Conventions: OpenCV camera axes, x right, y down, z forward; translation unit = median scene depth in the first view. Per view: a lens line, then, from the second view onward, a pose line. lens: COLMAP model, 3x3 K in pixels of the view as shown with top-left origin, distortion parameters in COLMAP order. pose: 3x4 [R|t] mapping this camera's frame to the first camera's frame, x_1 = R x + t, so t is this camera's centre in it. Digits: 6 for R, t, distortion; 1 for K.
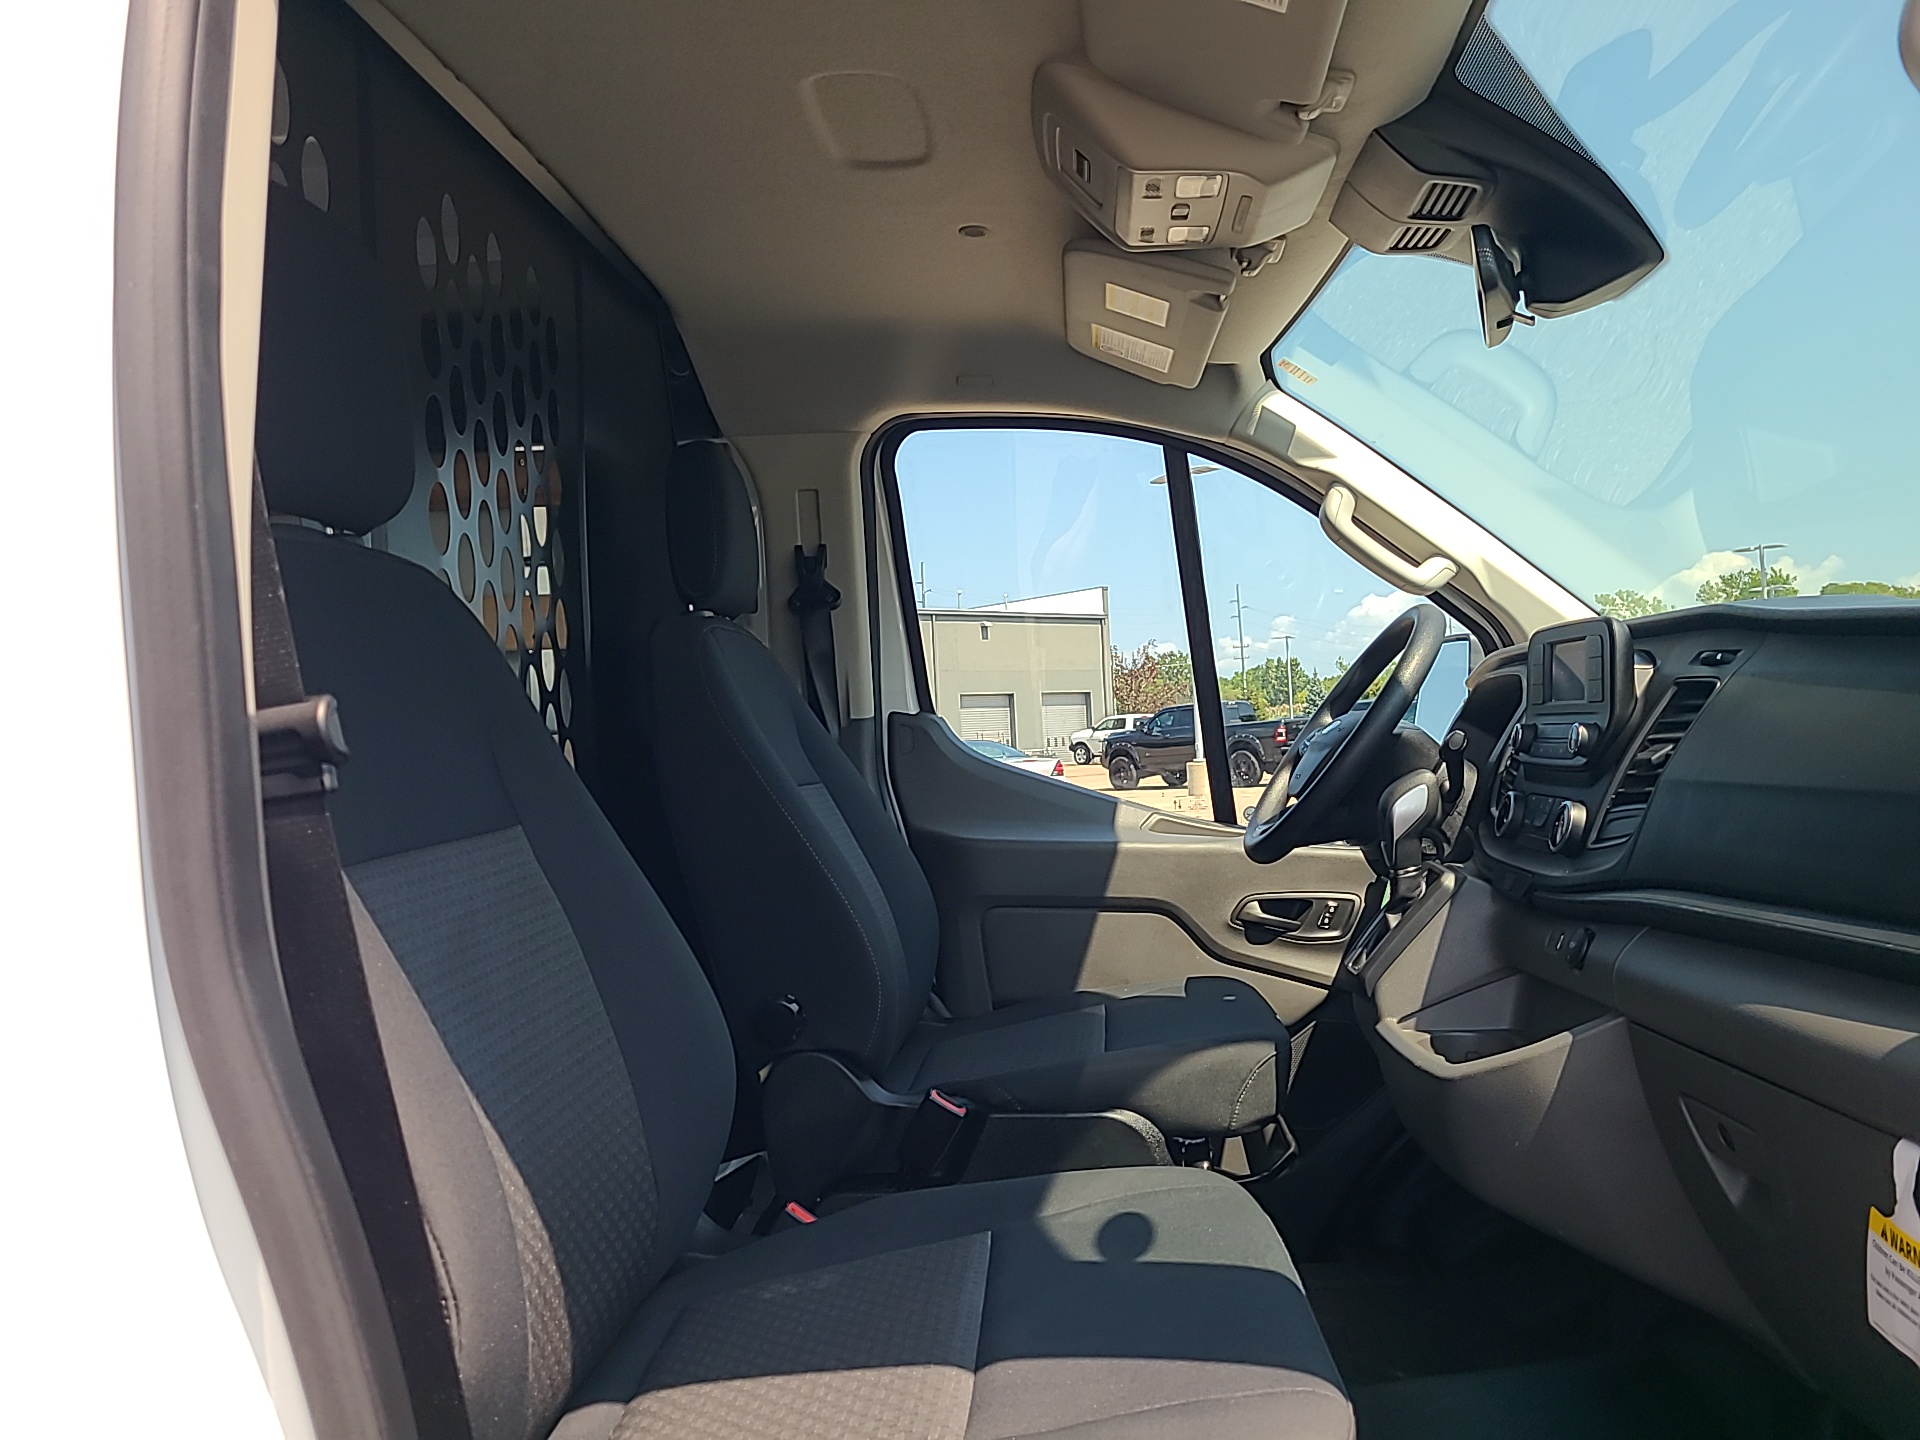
lens RADIAL K [[1460.5, 0, 953.4], [0, 1460.5, 743.2], [0, 0, 1]] dist [0.076278, -0.079998]
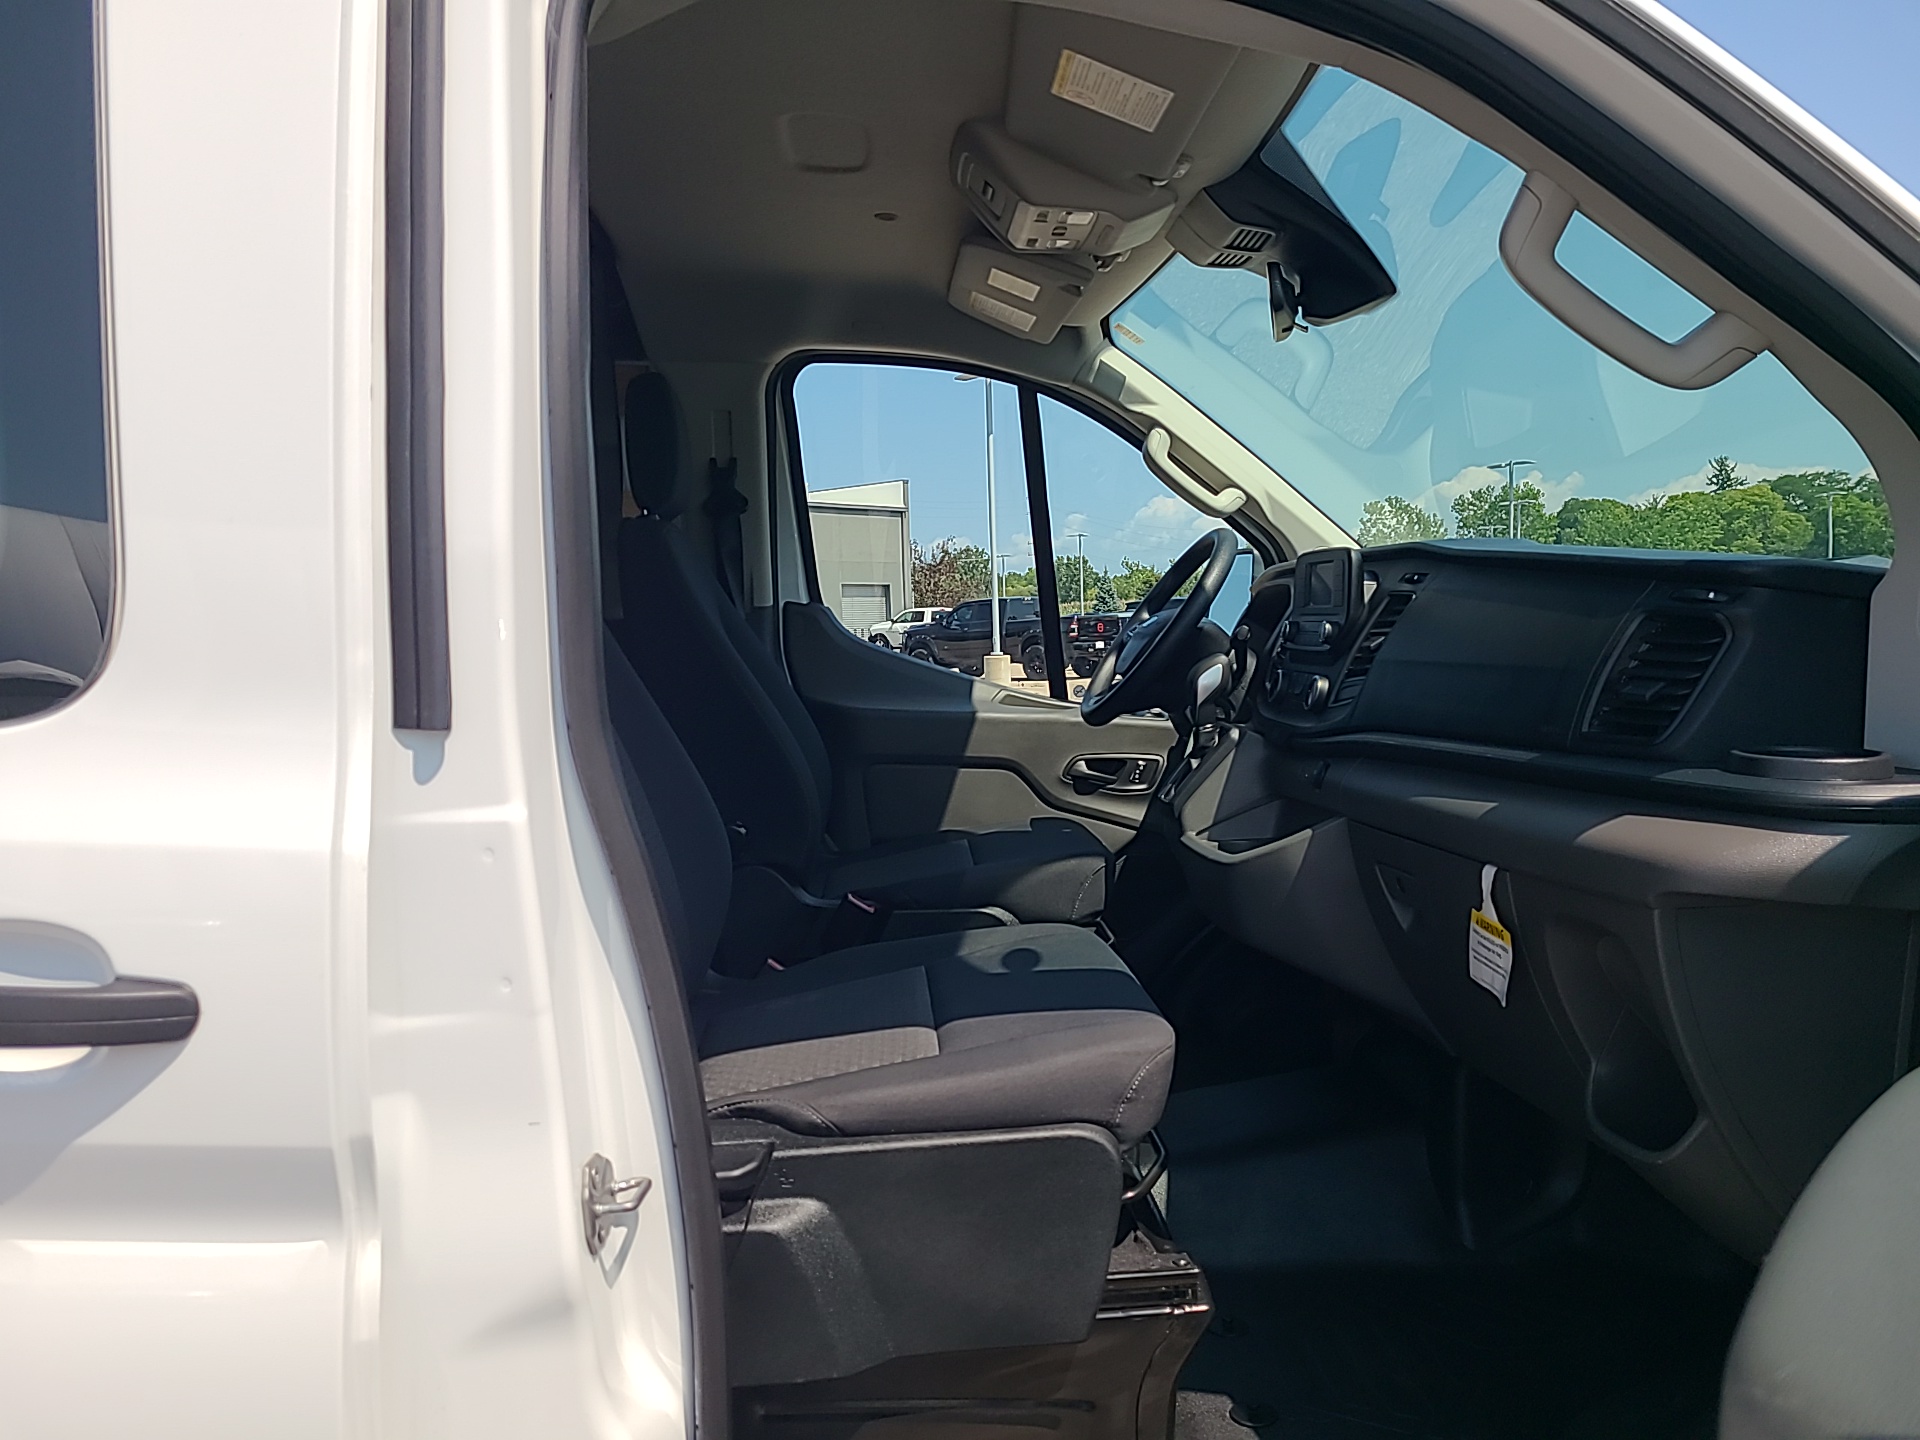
lens RADIAL K [[1460.5, 0, 953.4], [0, 1460.5, 743.2], [0, 0, 1]] dist [0.076278, -0.079998]
pose [[0.989931, 0.008809, 0.141274, -0.094831], [-0.019216, 0.997185, 0.072475, 0.005876], [-0.140238, -0.074460, 0.987314, -0.255736]]
